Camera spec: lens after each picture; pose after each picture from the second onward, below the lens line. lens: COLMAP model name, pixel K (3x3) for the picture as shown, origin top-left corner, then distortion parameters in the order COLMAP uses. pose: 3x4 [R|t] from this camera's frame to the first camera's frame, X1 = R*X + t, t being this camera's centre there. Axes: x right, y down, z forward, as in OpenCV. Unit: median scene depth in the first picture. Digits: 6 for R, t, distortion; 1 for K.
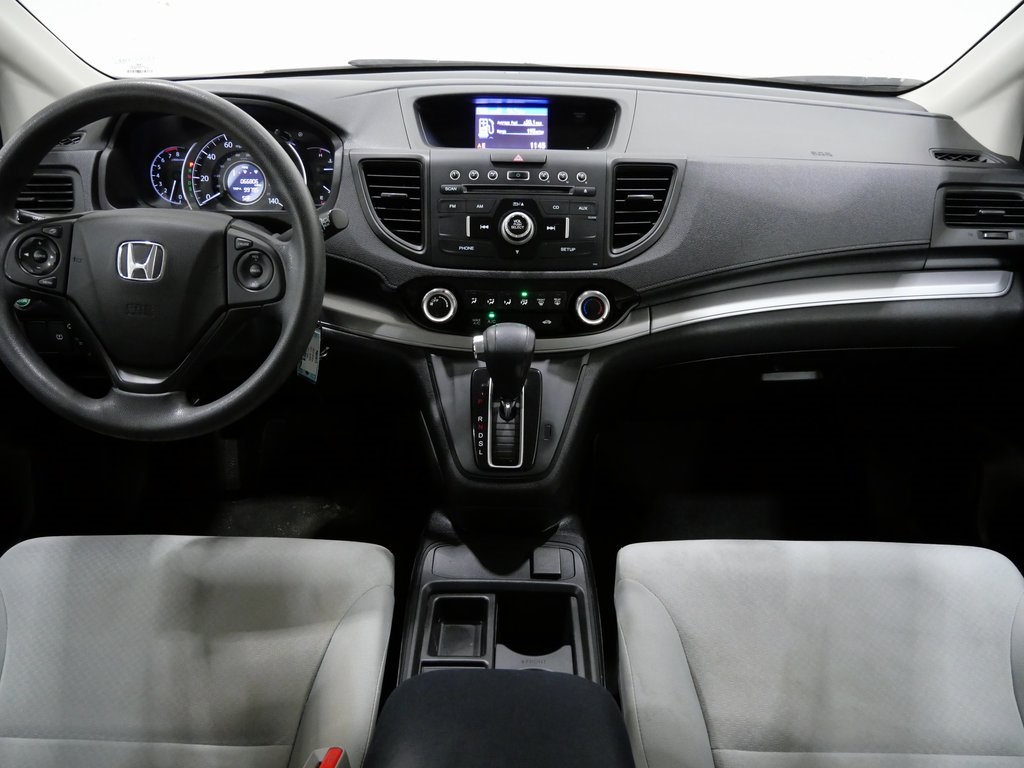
lens RADIAL K [[716.0, 0, 512.4], [0, 716.0, 381.1], [0, 0, 1]] dist [-0.041781, 0.013831]
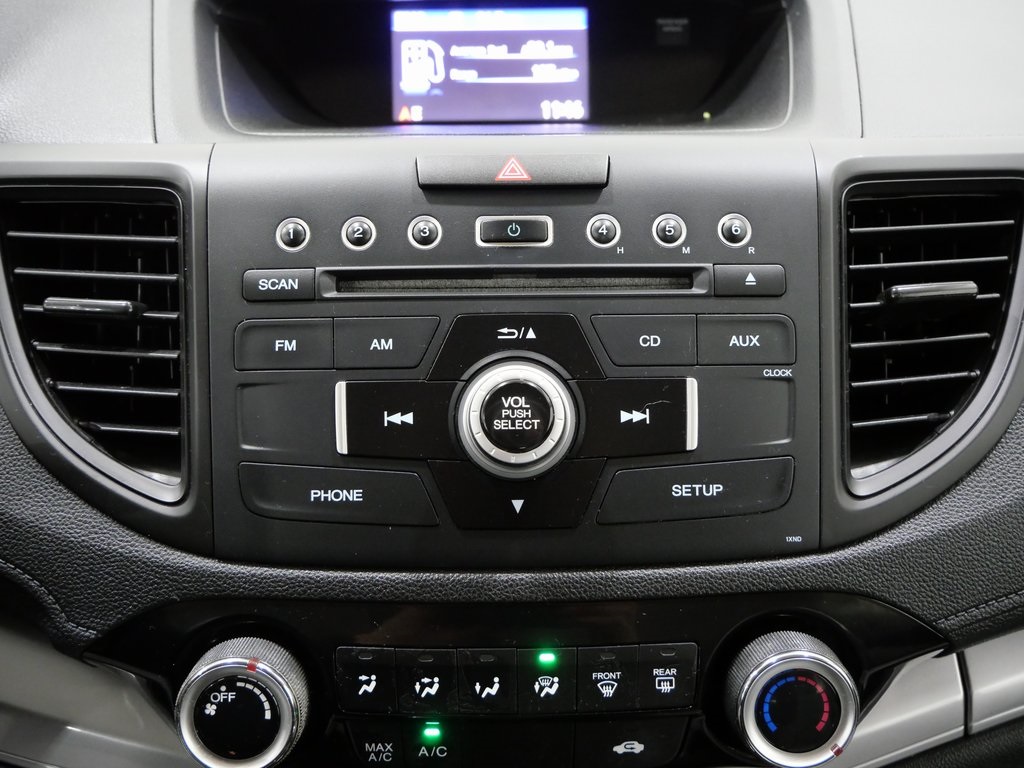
lens RADIAL K [[1007.4, 0, 507.9], [0, 1007.4, 386.3], [0, 0, 1]] dist [0.011401, 0.000000]
pose [[0.999686, -0.024908, 0.002667, 0.003090], [0.024980, 0.999194, -0.031417, -0.213488], [-0.001882, 0.031474, 0.999503, 0.598581]]
